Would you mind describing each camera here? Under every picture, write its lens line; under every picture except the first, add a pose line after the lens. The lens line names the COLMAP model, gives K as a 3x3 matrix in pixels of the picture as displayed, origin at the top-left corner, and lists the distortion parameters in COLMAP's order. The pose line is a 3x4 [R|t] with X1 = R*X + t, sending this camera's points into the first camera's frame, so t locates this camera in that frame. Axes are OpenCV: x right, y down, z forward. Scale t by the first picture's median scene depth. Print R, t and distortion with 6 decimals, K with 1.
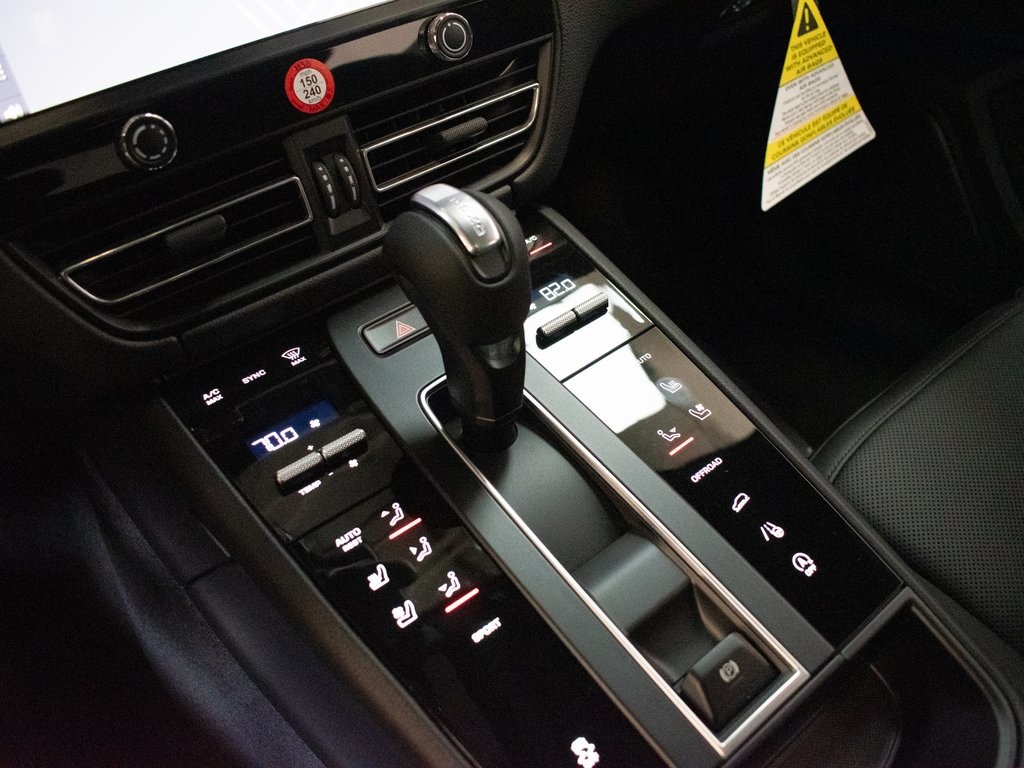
lens RADIAL K [[883.0, 0, 515.7], [0, 883.0, 375.7], [0, 0, 1]] dist [-0.101992, 0.011746]
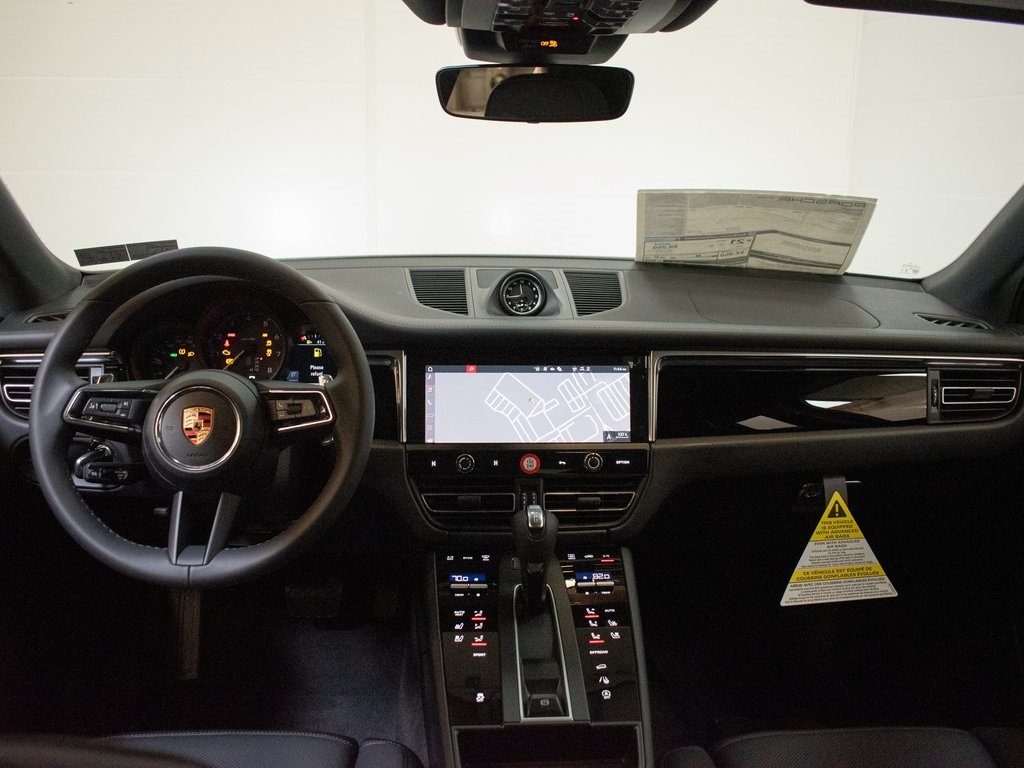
lens RADIAL K [[883.0, 0, 515.5], [0, 883.0, 384.3], [0, 0, 1]] dist [-0.101992, 0.011746]
pose [[0.807420, 0.207667, -0.552220, 1.120893], [-0.426568, 0.852098, -0.303262, 0.285815], [0.407568, 0.480420, 0.776585, -1.184520]]
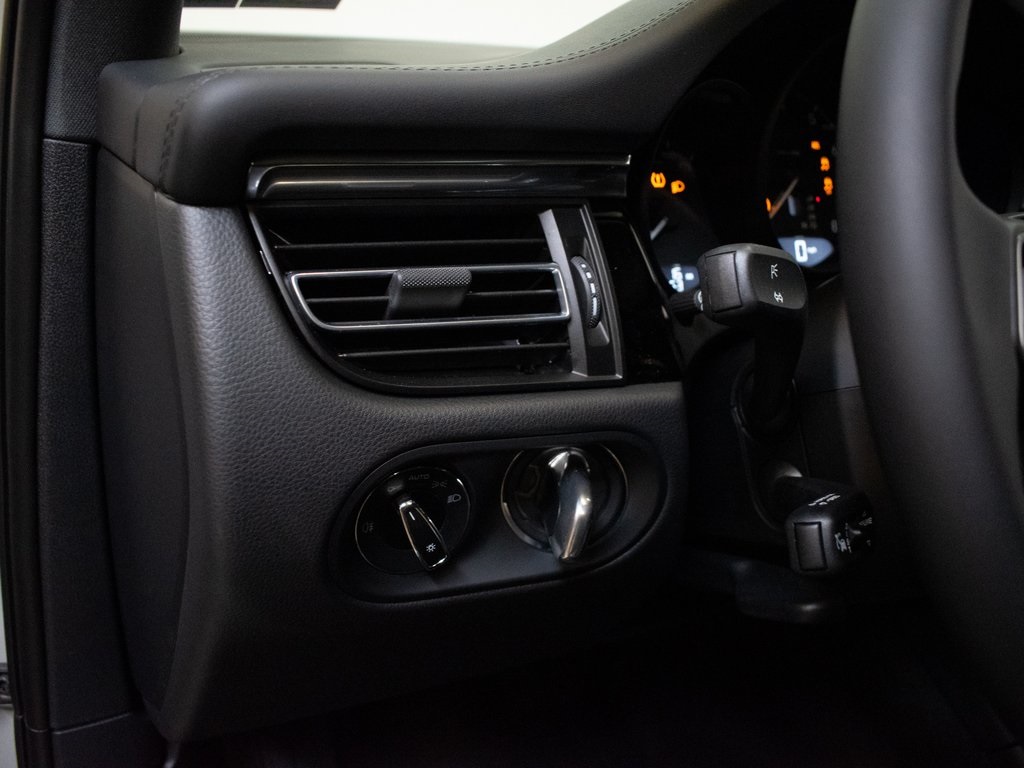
lens RADIAL K [[883.0, 0, 513.9], [0, 883.0, 375.8], [0, 0, 1]] dist [-0.101992, 0.011746]
pose [[0.971194, 0.158493, -0.177938, -1.171179], [-0.216568, 0.898573, -0.381661, 0.467865], [0.099400, 0.409203, 0.907013, -0.428415]]
